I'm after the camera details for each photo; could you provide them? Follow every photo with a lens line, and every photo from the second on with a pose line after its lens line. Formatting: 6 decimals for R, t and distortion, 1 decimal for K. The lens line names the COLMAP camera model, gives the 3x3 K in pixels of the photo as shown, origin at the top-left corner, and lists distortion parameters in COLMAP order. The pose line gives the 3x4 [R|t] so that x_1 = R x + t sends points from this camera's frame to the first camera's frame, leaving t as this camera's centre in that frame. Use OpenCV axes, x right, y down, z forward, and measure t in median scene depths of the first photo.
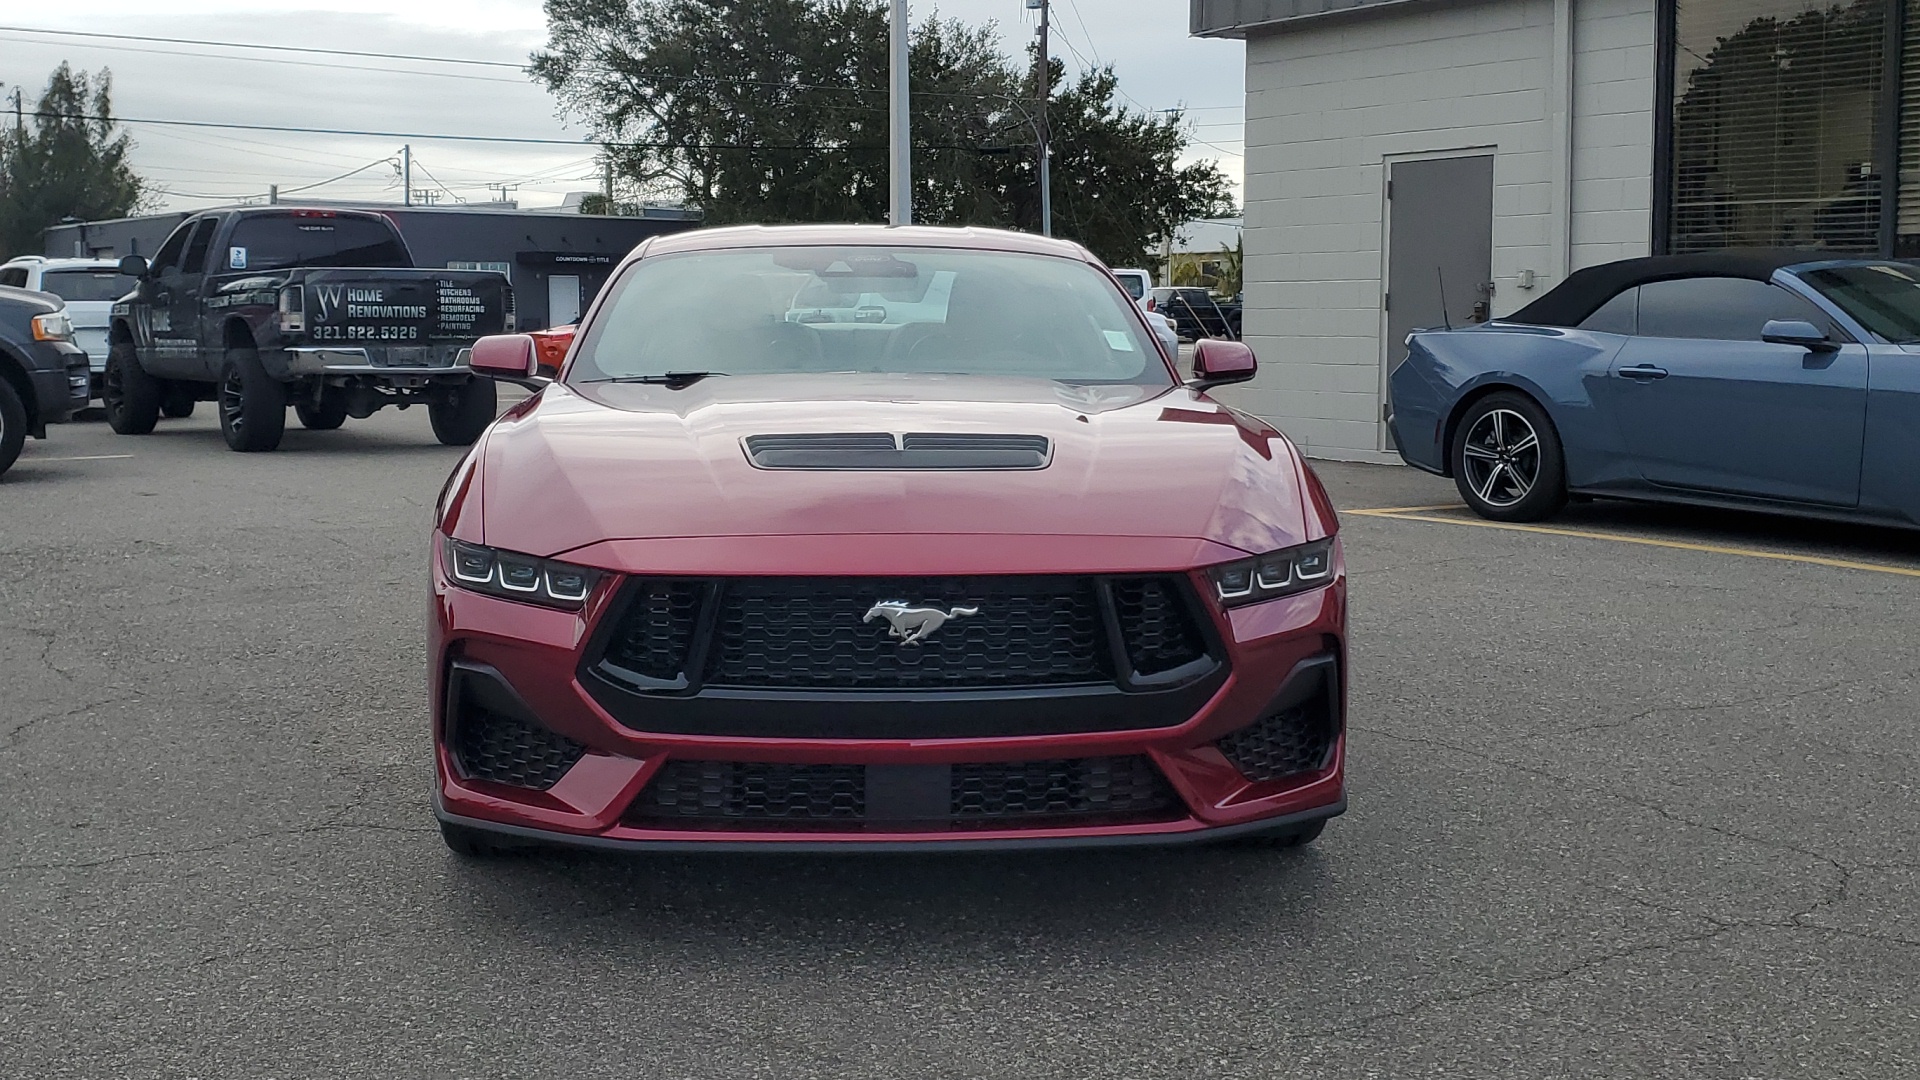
lens RADIAL K [[2198.7, 0, 945.3], [0, 2198.7, 480.6], [0, 0, 1]] dist [0.223863, -0.785201]
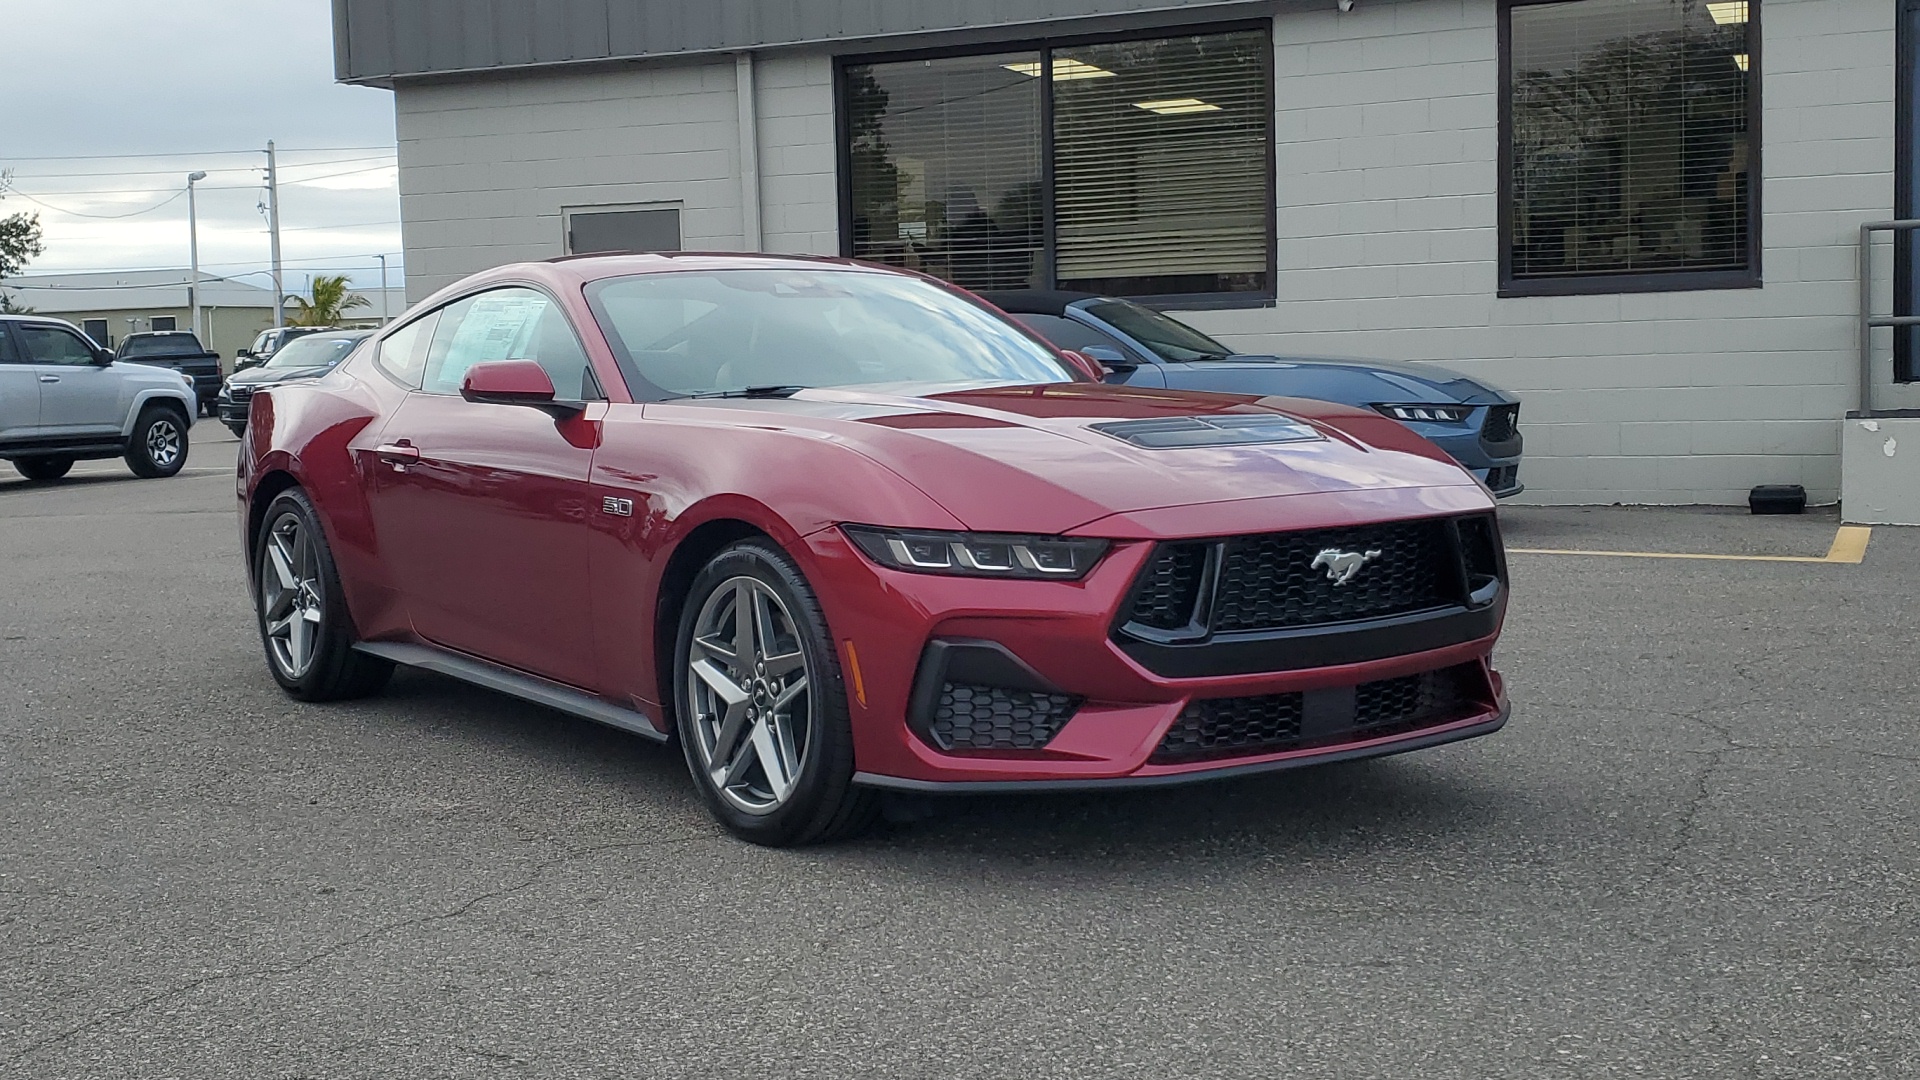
lens RADIAL K [[2198.7, 0, 945.3], [0, 2198.7, 480.6], [0, 0, 1]] dist [0.223863, -0.785201]
pose [[0.842225, -0.051041, 0.536705, -0.820380], [0.066330, 0.997755, -0.009201, 0.014842], [-0.535030, 0.043349, 0.843720, 0.101204]]
